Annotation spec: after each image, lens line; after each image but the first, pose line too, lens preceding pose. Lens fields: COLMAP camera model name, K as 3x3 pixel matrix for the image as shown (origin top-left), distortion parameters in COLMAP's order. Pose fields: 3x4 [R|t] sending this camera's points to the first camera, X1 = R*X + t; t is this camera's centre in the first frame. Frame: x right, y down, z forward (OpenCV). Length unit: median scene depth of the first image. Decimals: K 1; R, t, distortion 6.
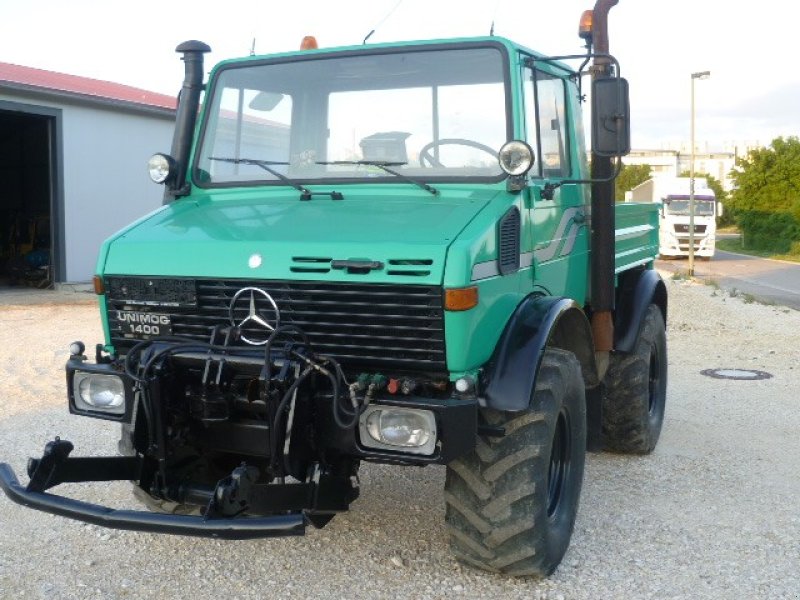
lens RADIAL K [[871.1, 0, 400.0], [0, 871.1, 300.0], [0, 0, 1]] dist [-0.030388, -0.001037]
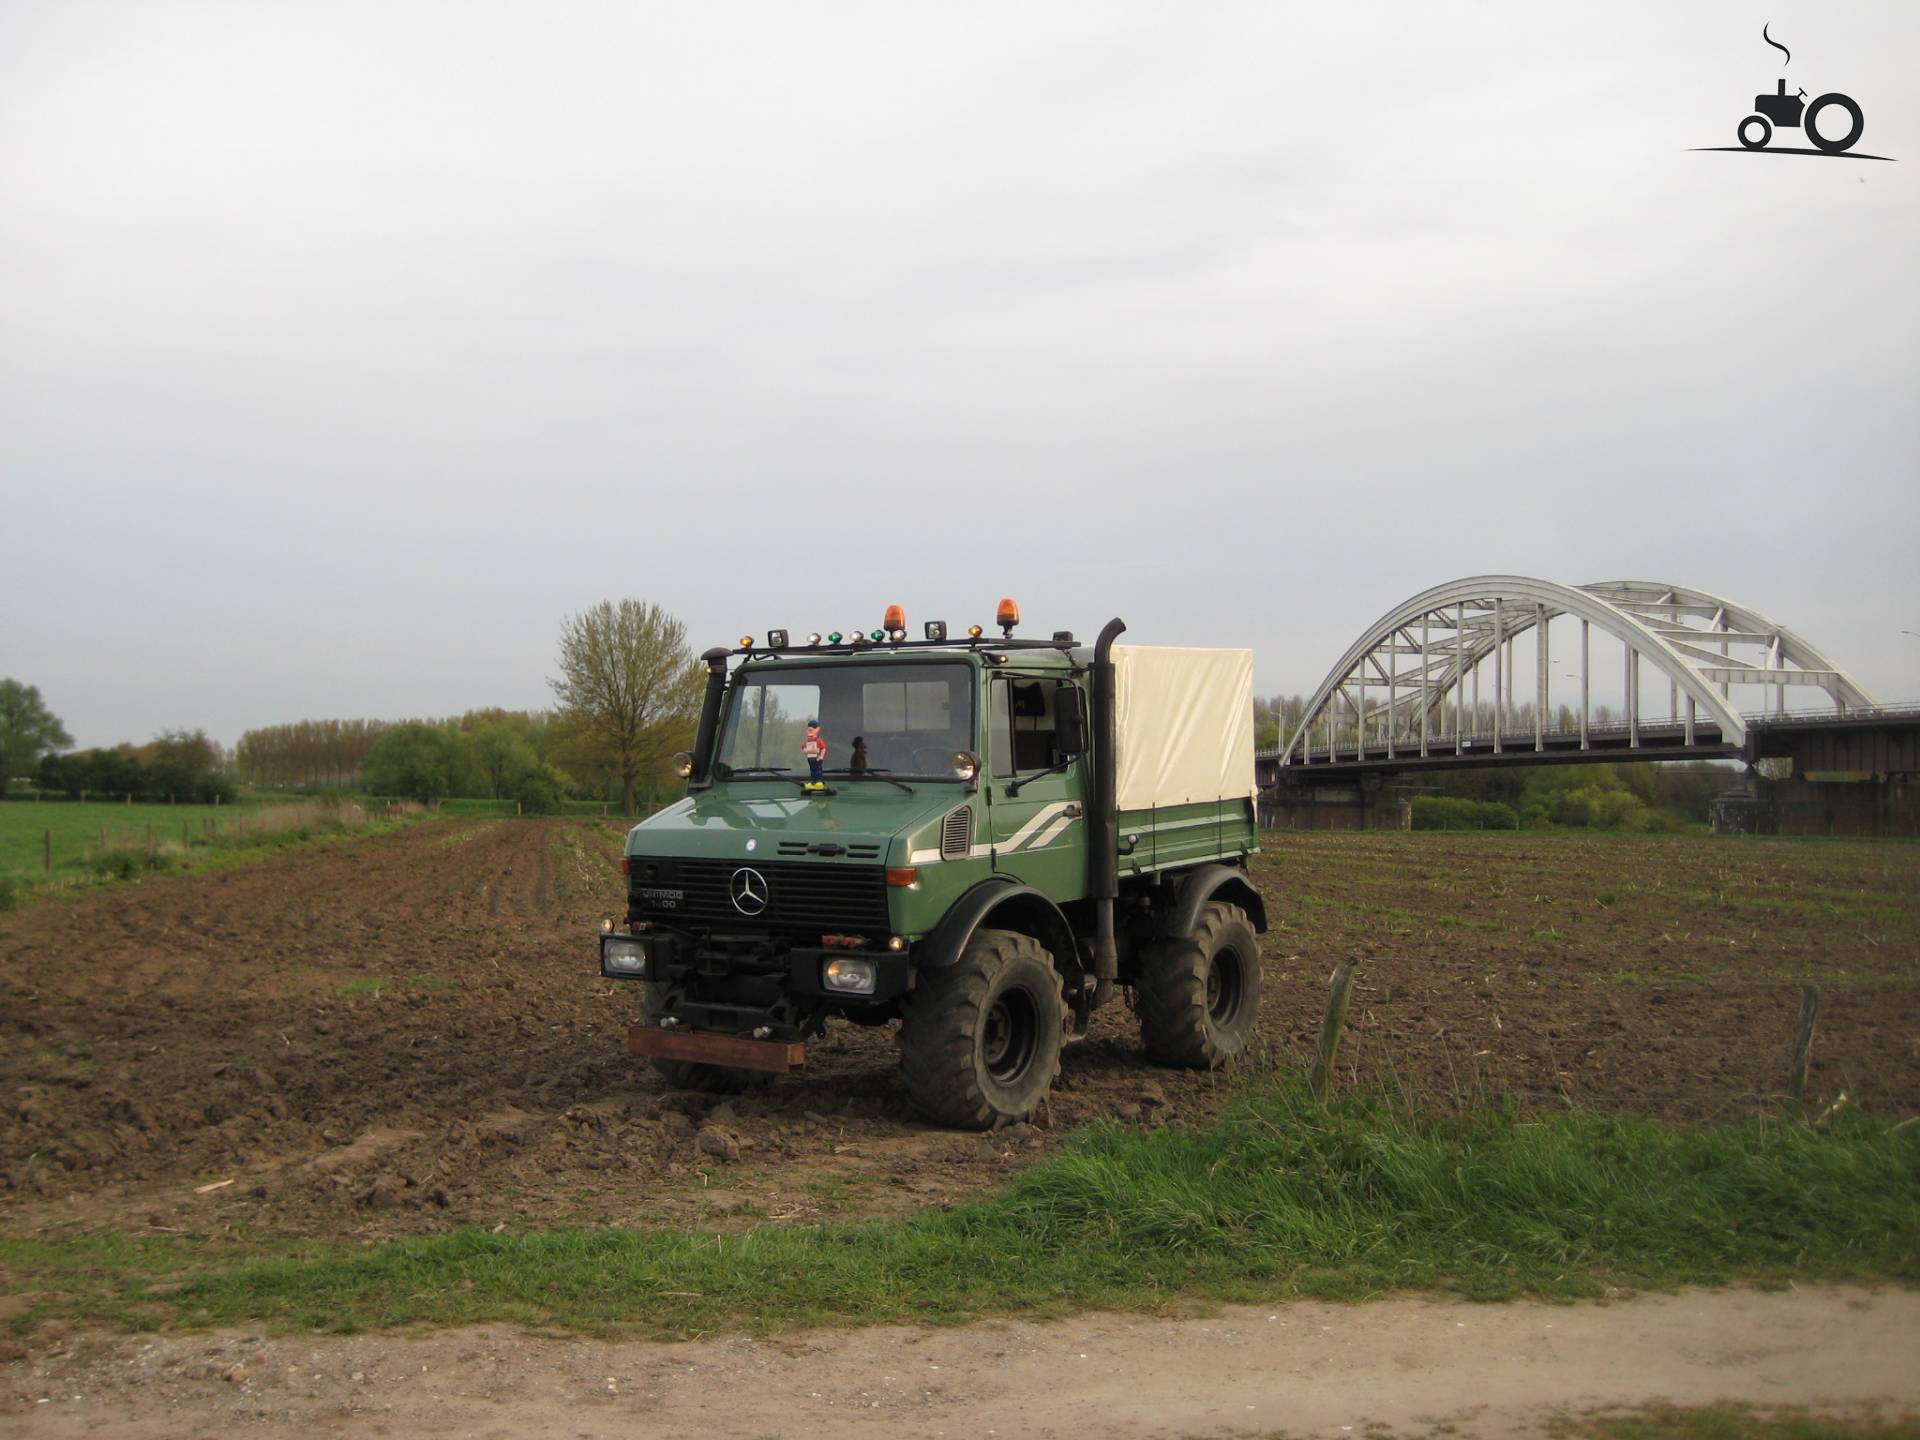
lens RADIAL K [[1958.9, 0, 960.0], [0, 1958.9, 720.0], [0, 0, 1]] dist [-0.004844, -0.002124]
pose [[0.989603, 0.010279, -0.143461, 0.533474], [-0.029707, 0.990543, -0.133947, 0.144400], [0.140727, 0.136816, 0.980549, -1.728108]]
